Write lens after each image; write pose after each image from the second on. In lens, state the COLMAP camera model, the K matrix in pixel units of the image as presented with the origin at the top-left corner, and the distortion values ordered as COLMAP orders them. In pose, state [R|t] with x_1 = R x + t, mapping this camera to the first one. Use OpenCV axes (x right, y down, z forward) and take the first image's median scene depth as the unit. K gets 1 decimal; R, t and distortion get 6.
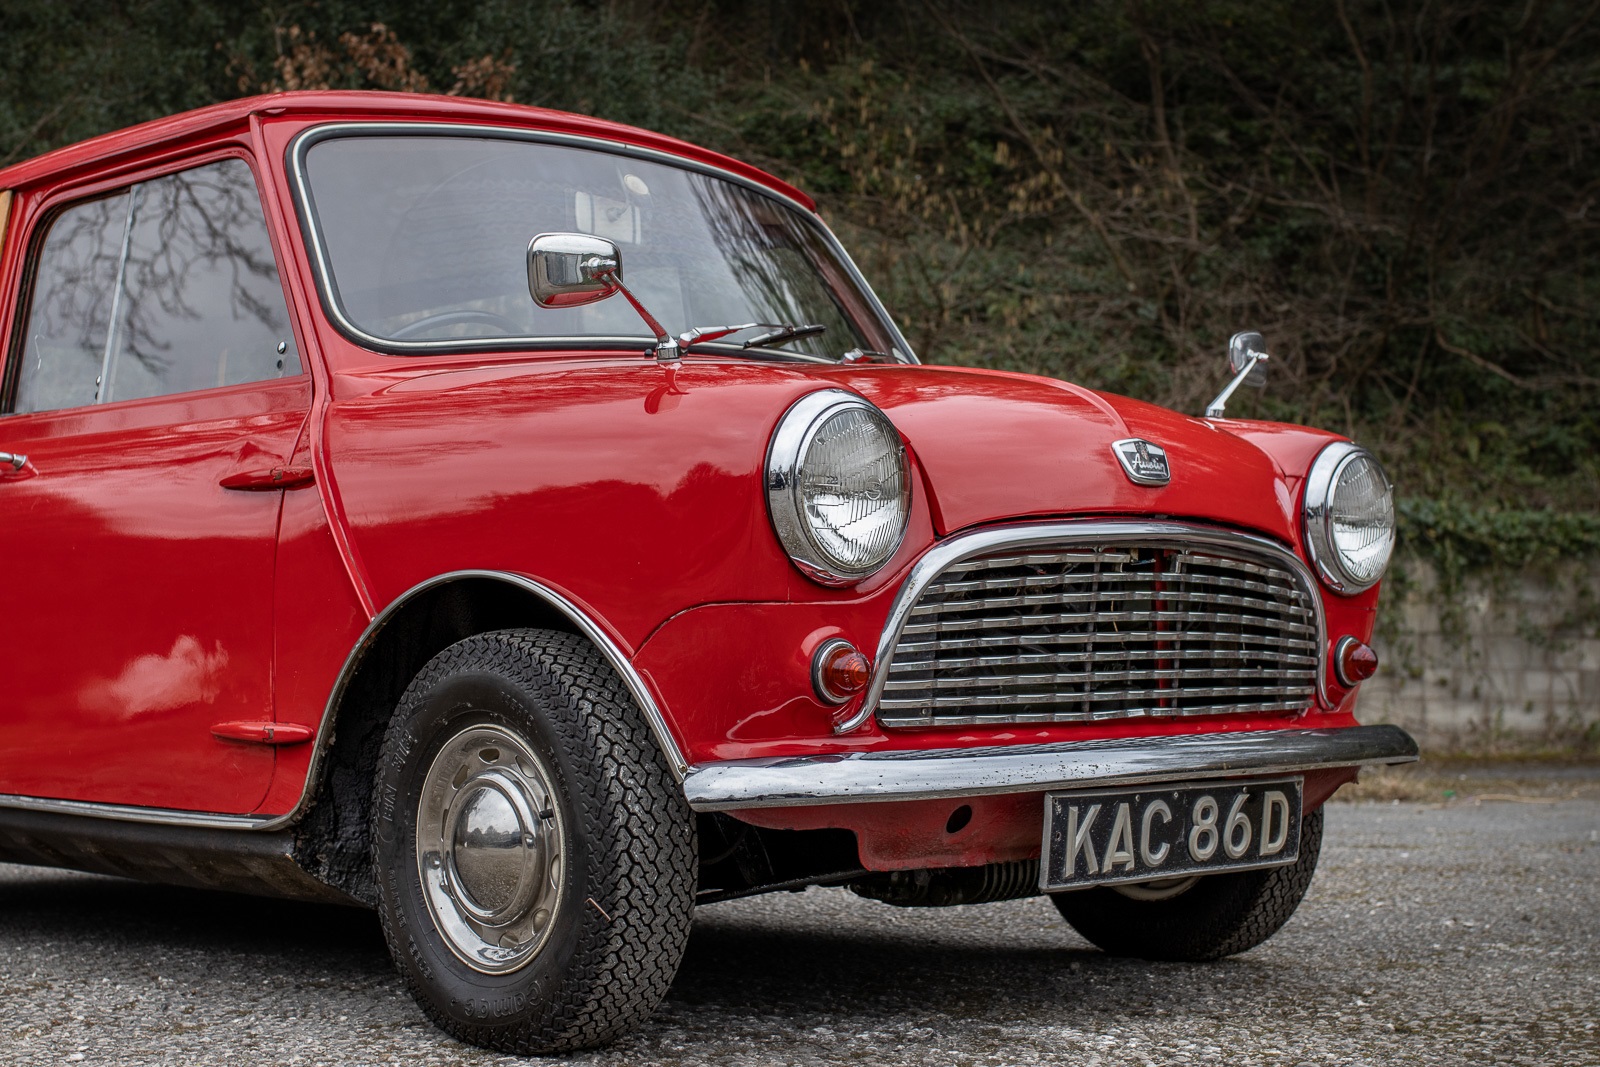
lens RADIAL K [[2496.4, 0, 803.5], [0, 2496.4, 492.4], [0, 0, 1]] dist [-0.056534, 0.041483]
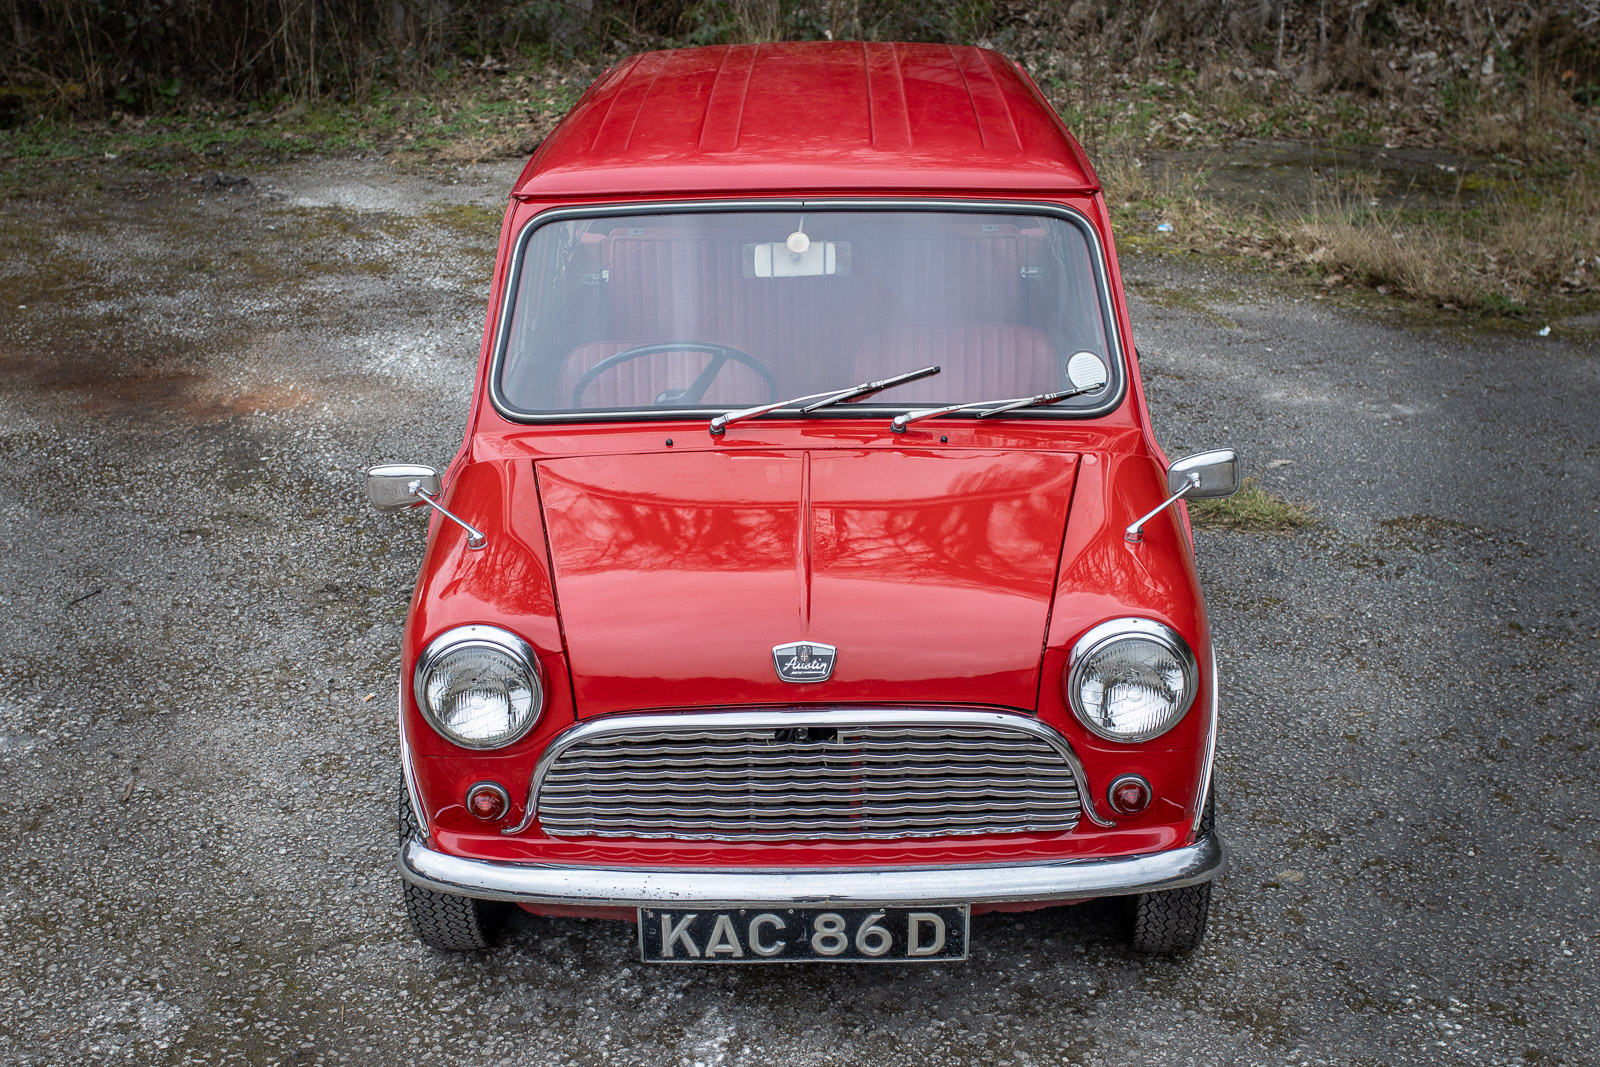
lens RADIAL K [[2496.4, 0, 803.5], [0, 2496.4, 492.4], [0, 0, 1]] dist [-0.056534, 0.041483]
pose [[0.687400, 0.224182, -0.690814, 0.996797], [0.056430, 0.931807, 0.358539, -0.549951], [0.724083, -0.285442, 0.627874, 0.222890]]
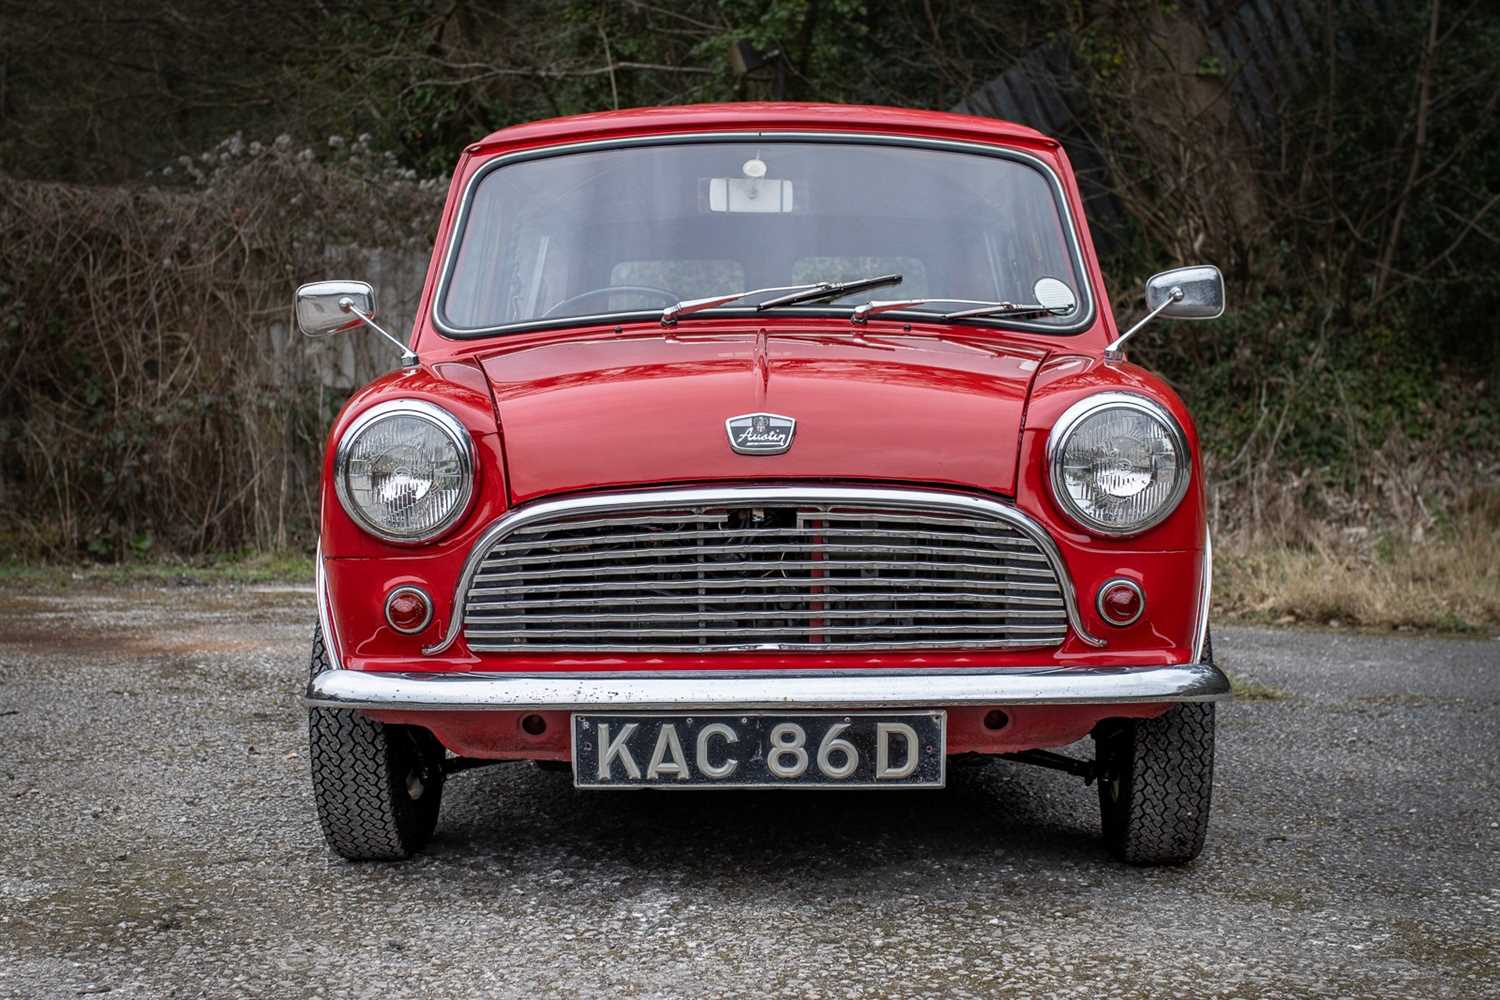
lens RADIAL K [[2389.3, 0, 745.5], [0, 2389.3, 455.1], [0, 0, 1]] dist [-0.058450, 0.047498]
pose [[0.684436, 0.018255, -0.728845, 0.946174], [0.051355, 0.995996, 0.073172, -0.084660], [0.727262, -0.087512, 0.680758, 0.231589]]
